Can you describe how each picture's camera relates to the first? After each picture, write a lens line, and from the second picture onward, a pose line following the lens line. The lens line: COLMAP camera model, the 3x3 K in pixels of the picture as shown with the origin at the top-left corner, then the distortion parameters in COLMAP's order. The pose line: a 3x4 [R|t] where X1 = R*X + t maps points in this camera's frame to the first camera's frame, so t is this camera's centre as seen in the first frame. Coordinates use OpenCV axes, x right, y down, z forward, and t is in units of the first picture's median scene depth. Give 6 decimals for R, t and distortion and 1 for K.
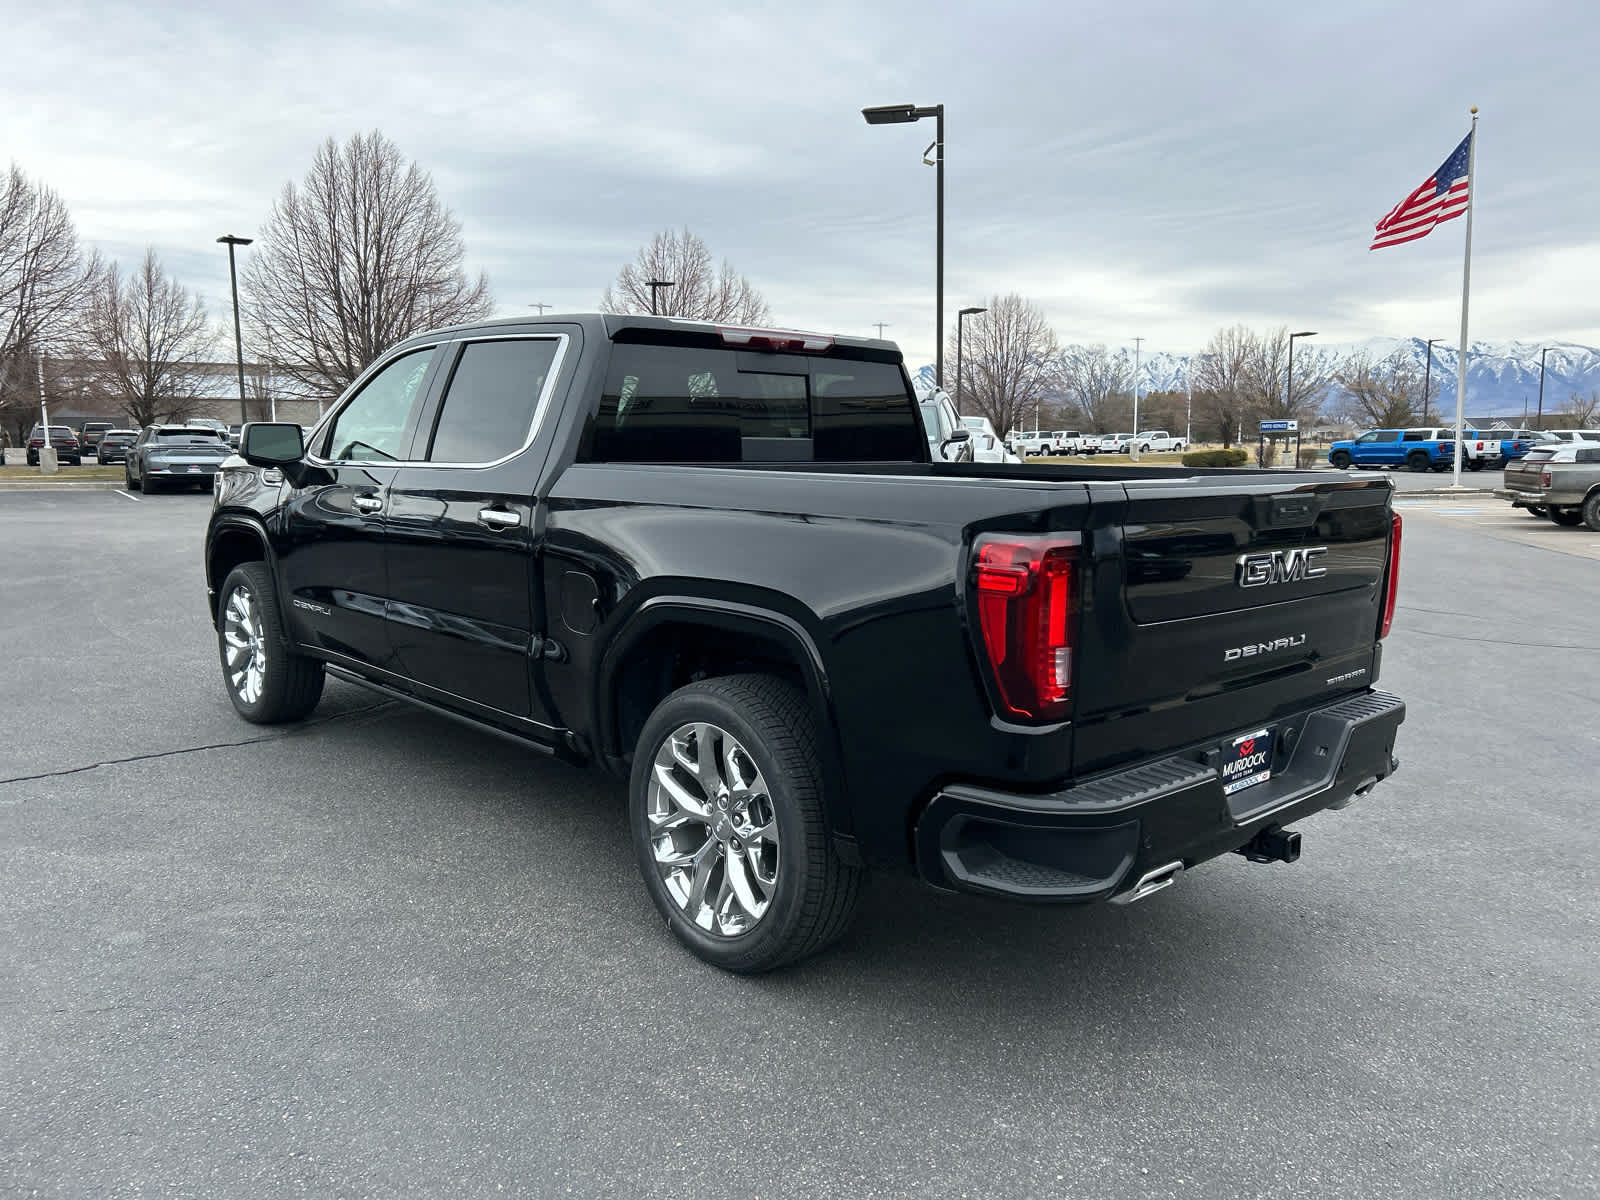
lens RADIAL K [[1206.4, 0, 800.0], [0, 1206.4, 600.0], [0, 0, 1]] dist [0.019068, -0.000849]
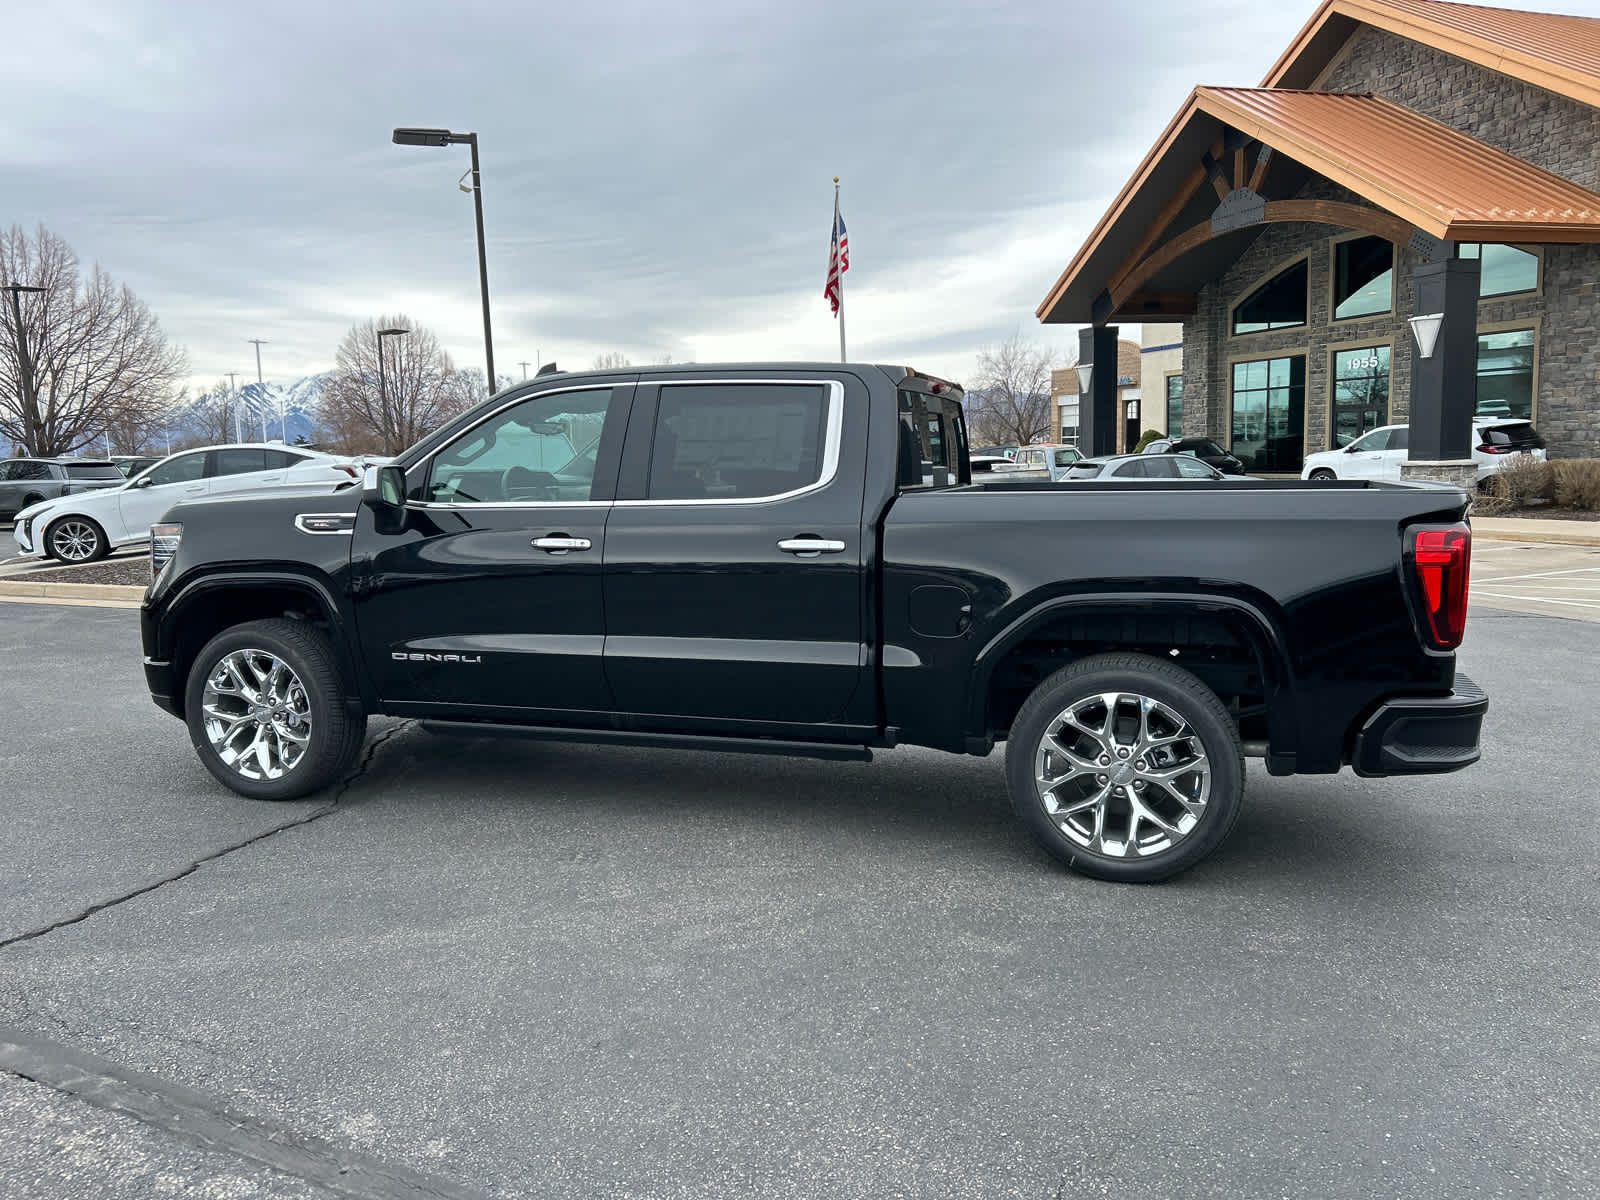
lens RADIAL K [[1204.4, 0, 786.1], [0, 1204.4, 599.1], [0, 0, 1]] dist [0.054211, -0.058135]
pose [[0.870053, -0.078398, 0.486683, -0.180324], [0.087333, 0.996170, 0.004343, -0.005750], [-0.485160, 0.038725, 0.873568, 0.008964]]
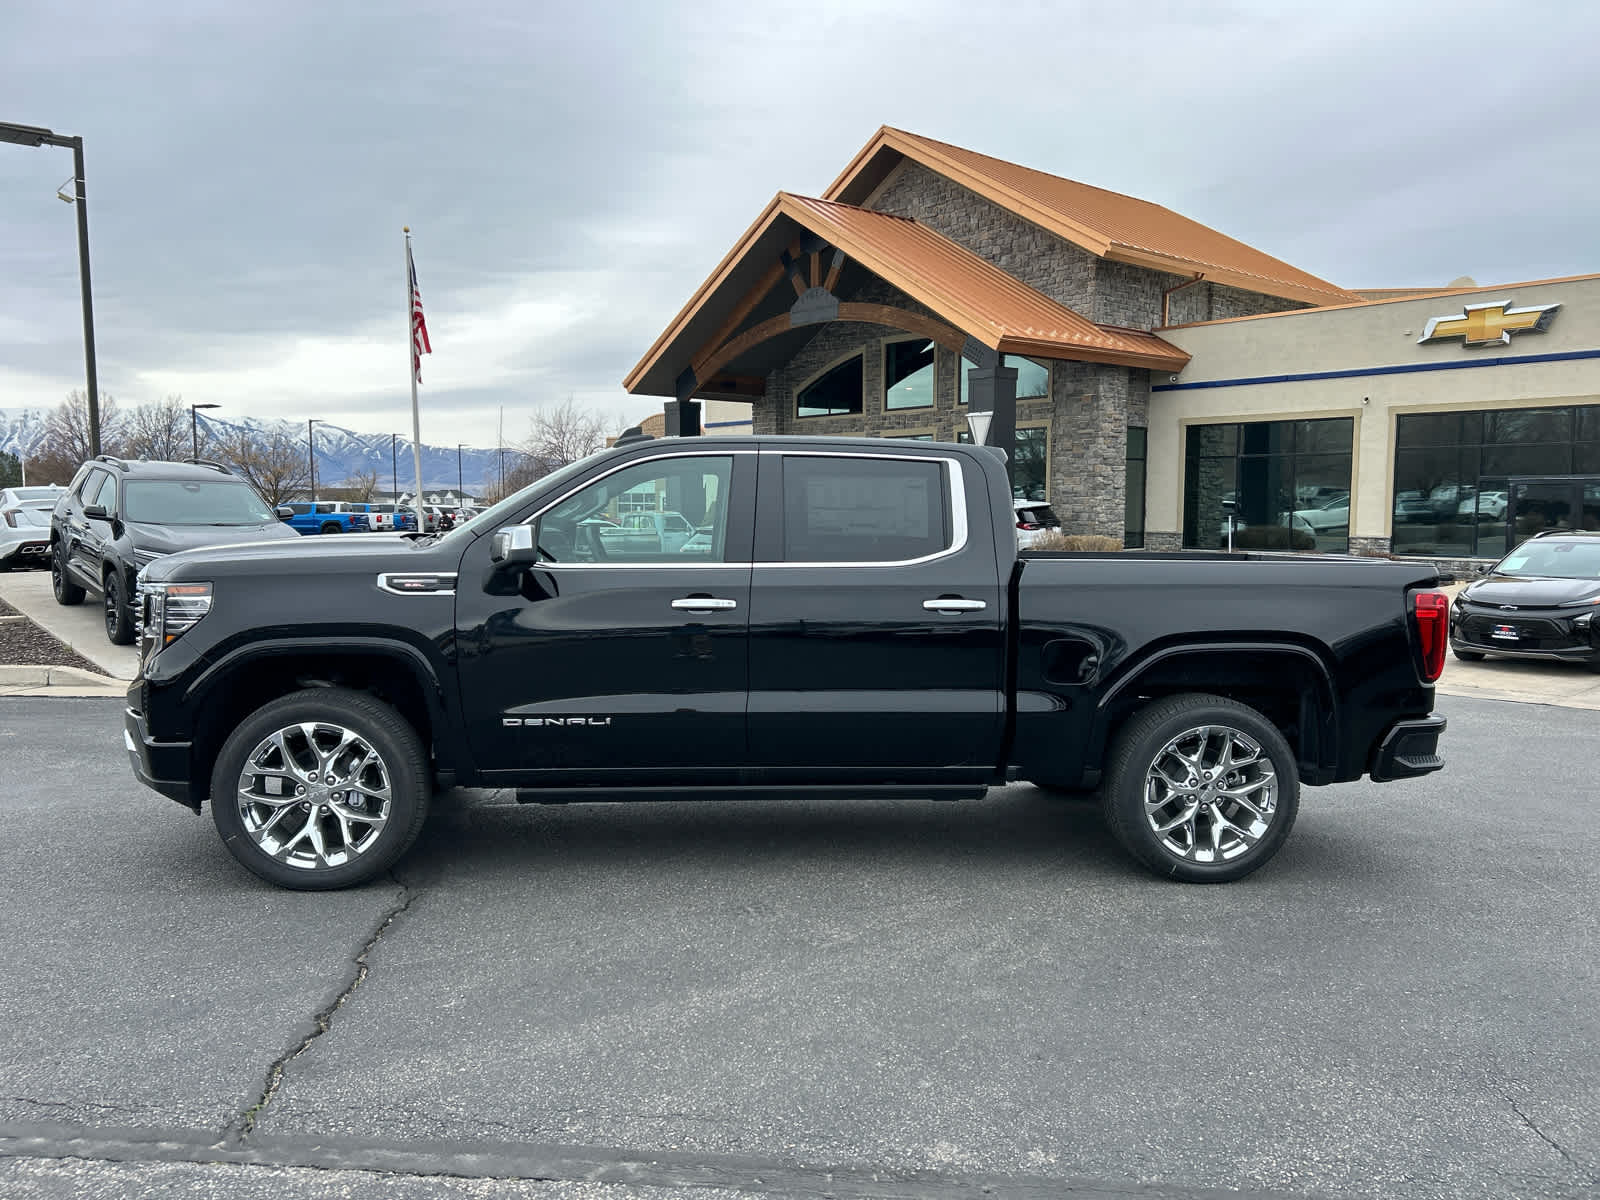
lens RADIAL K [[1202.2, 0, 786.4], [0, 1202.2, 603.7], [0, 0, 1]] dist [0.070654, -0.075060]
pose [[0.606216, -0.056063, 0.793322, -0.295972], [0.098335, 0.995142, -0.004817, -0.017952], [-0.789197, 0.080931, 0.608784, 0.084423]]
